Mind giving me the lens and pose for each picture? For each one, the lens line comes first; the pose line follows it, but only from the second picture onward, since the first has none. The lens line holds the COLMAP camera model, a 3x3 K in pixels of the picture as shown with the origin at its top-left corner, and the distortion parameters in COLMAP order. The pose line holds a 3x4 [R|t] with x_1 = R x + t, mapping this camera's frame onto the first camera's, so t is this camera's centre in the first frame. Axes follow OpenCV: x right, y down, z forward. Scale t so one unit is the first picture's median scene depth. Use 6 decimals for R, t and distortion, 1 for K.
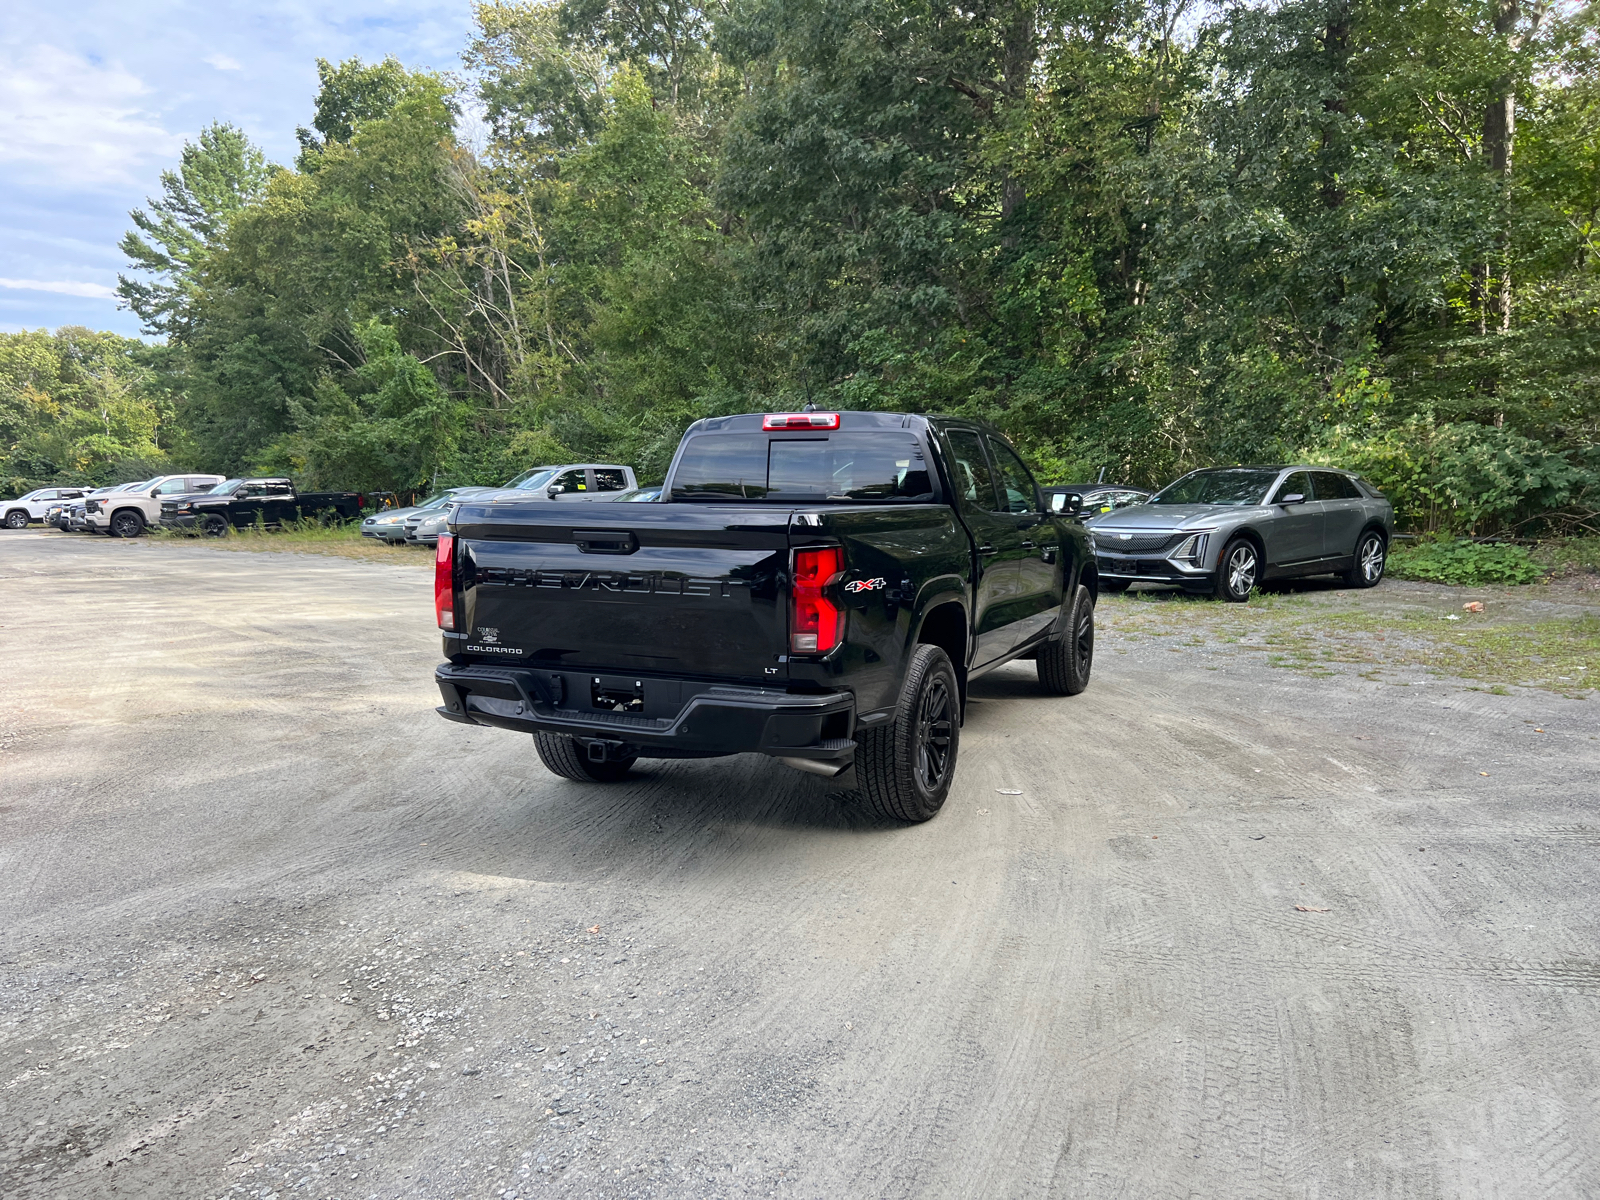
lens RADIAL K [[1211.6, 0, 791.4], [0, 1211.6, 657.4], [0, 0, 1]] dist [0.044918, -0.050196]
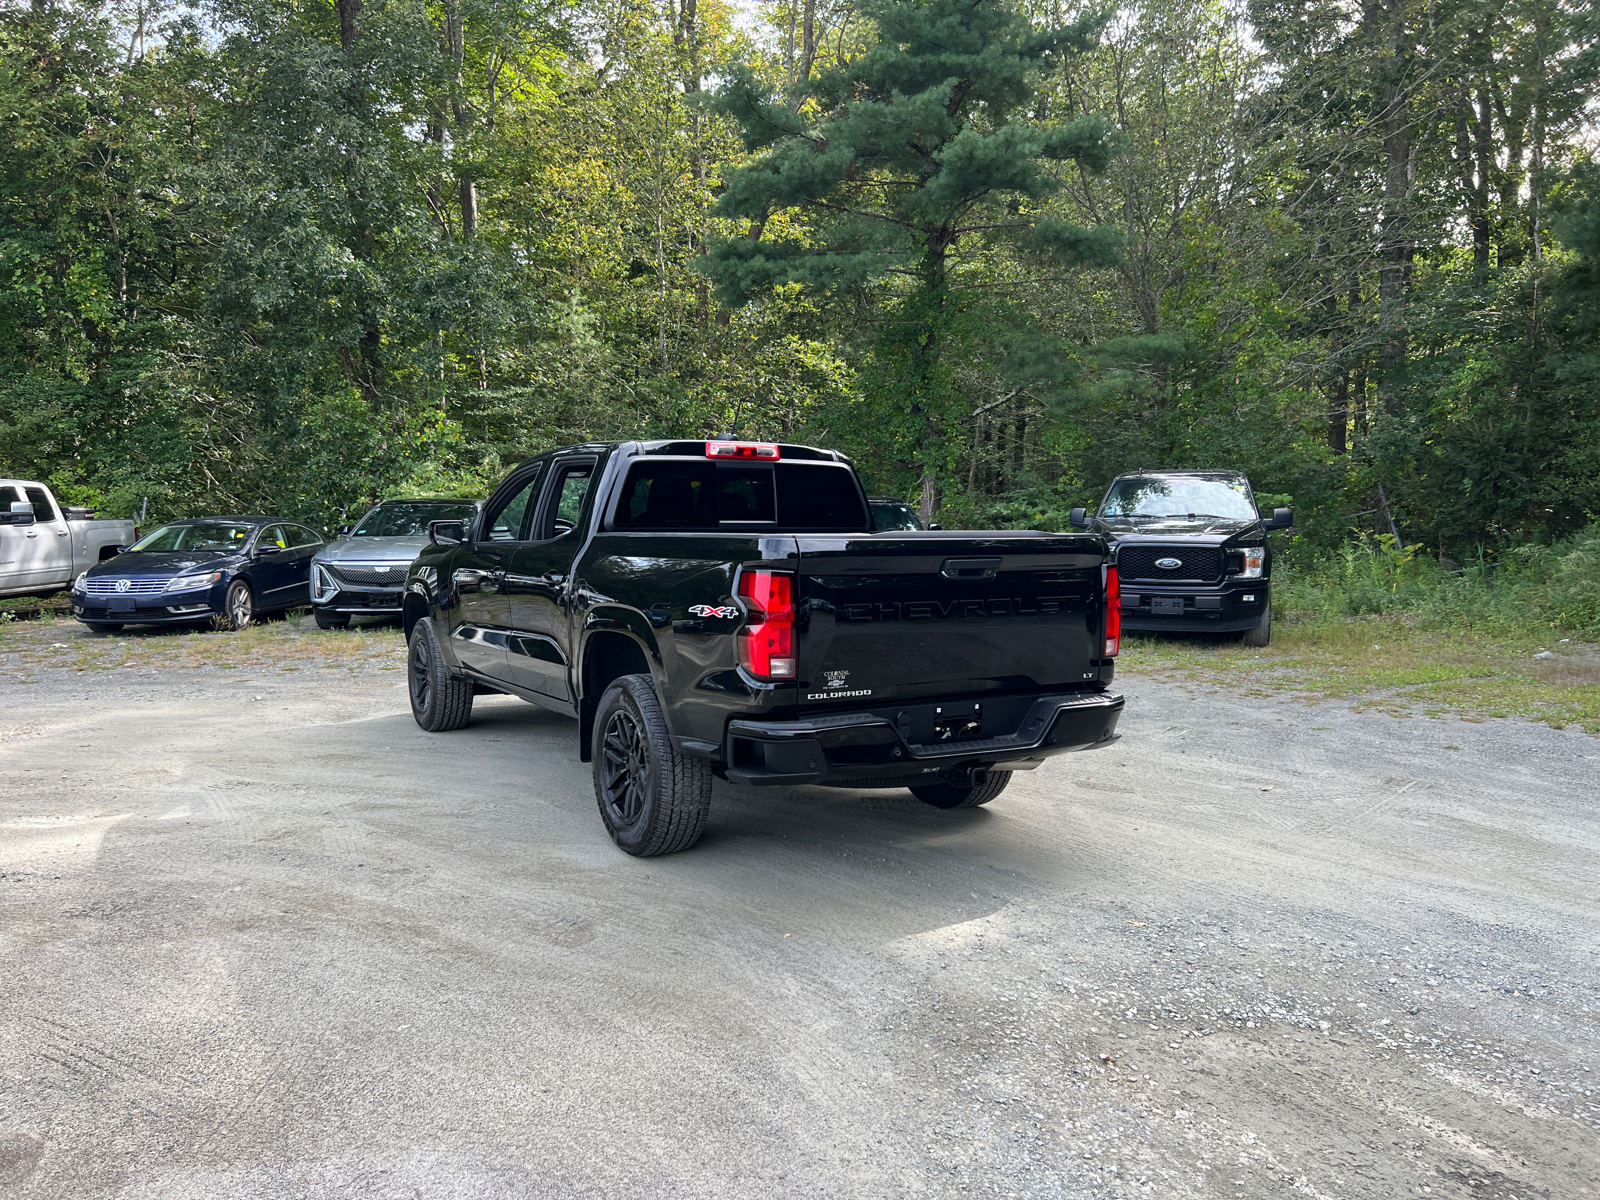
lens RADIAL K [[1211.6, 0, 799.3], [0, 1211.6, 652.2], [0, 0, 1]] dist [0.044918, -0.050196]
pose [[0.573500, -0.090911, 0.814146, -0.263302], [0.116490, 0.992774, 0.028800, -0.017754], [-0.810881, 0.078323, 0.579946, 0.133108]]
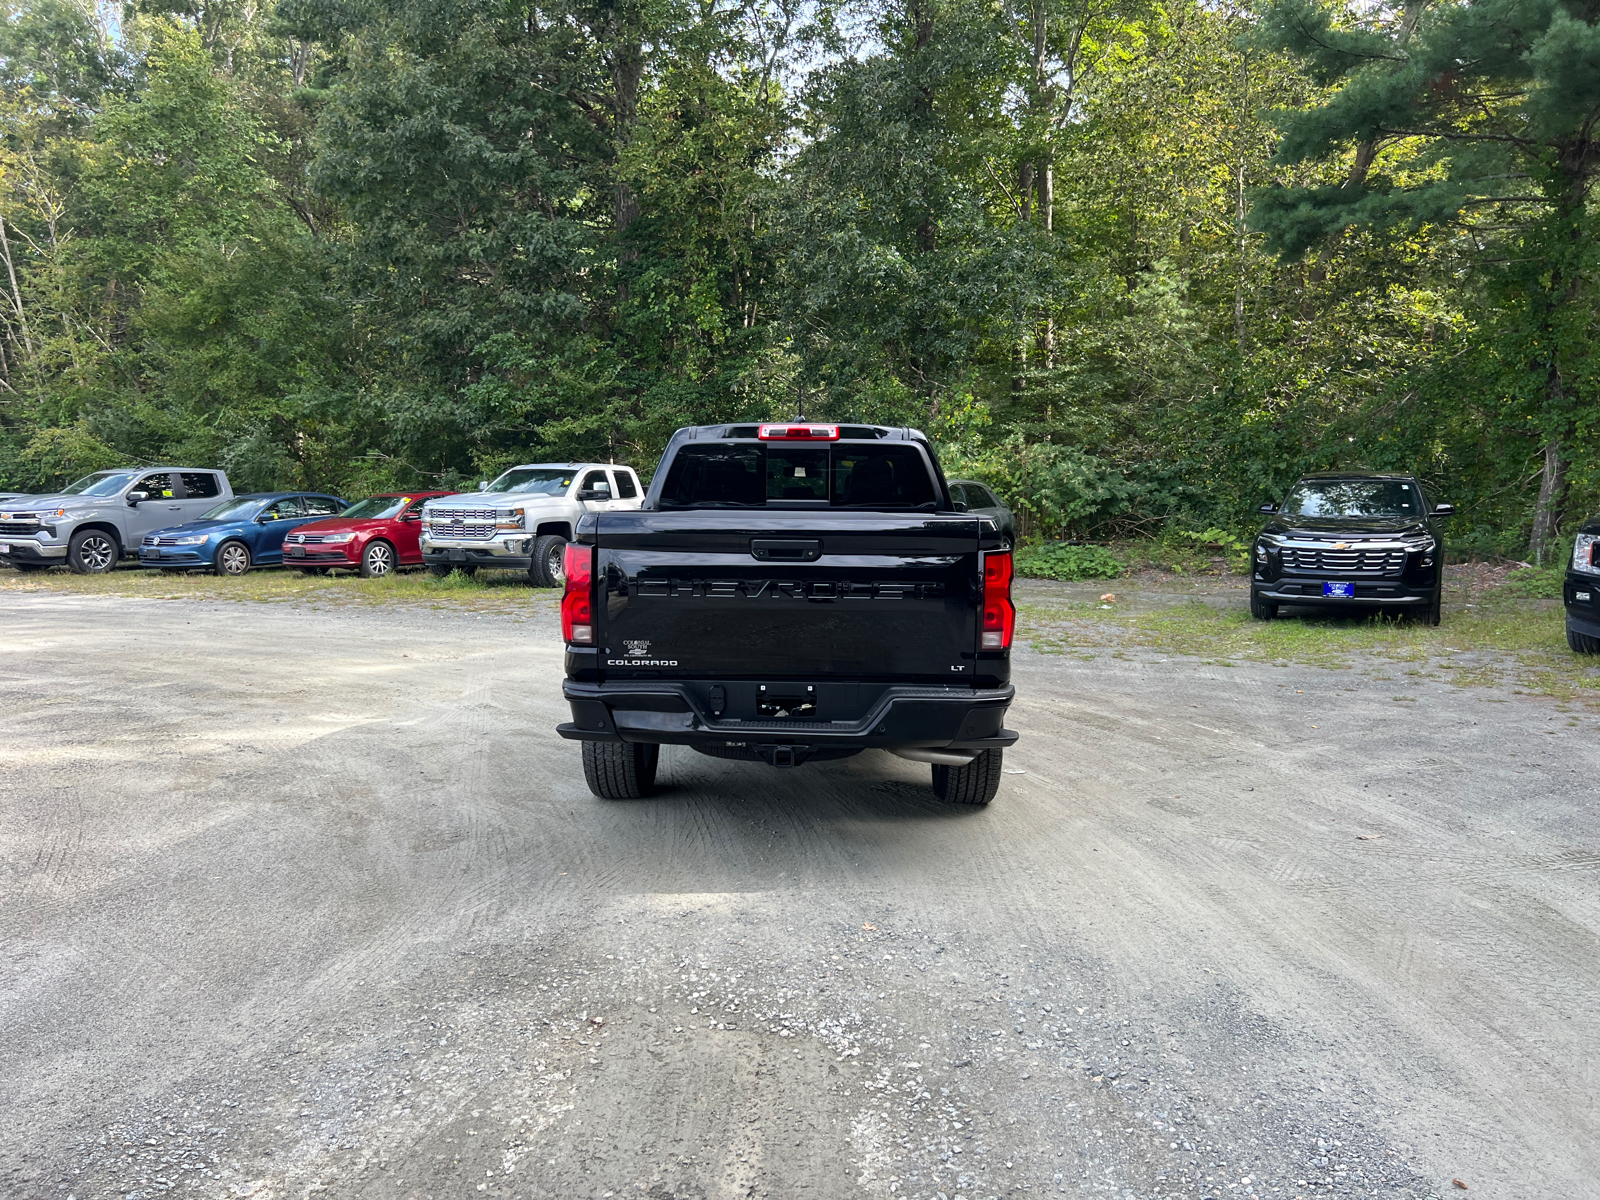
lens RADIAL K [[1211.6, 0, 792.3], [0, 1211.6, 657.0], [0, 0, 1]] dist [0.044918, -0.050196]
pose [[0.924010, -0.047182, 0.379446, -0.132626], [0.050014, 0.998746, 0.002396, -0.001911], [-0.379083, 0.016764, 0.925211, 0.017236]]
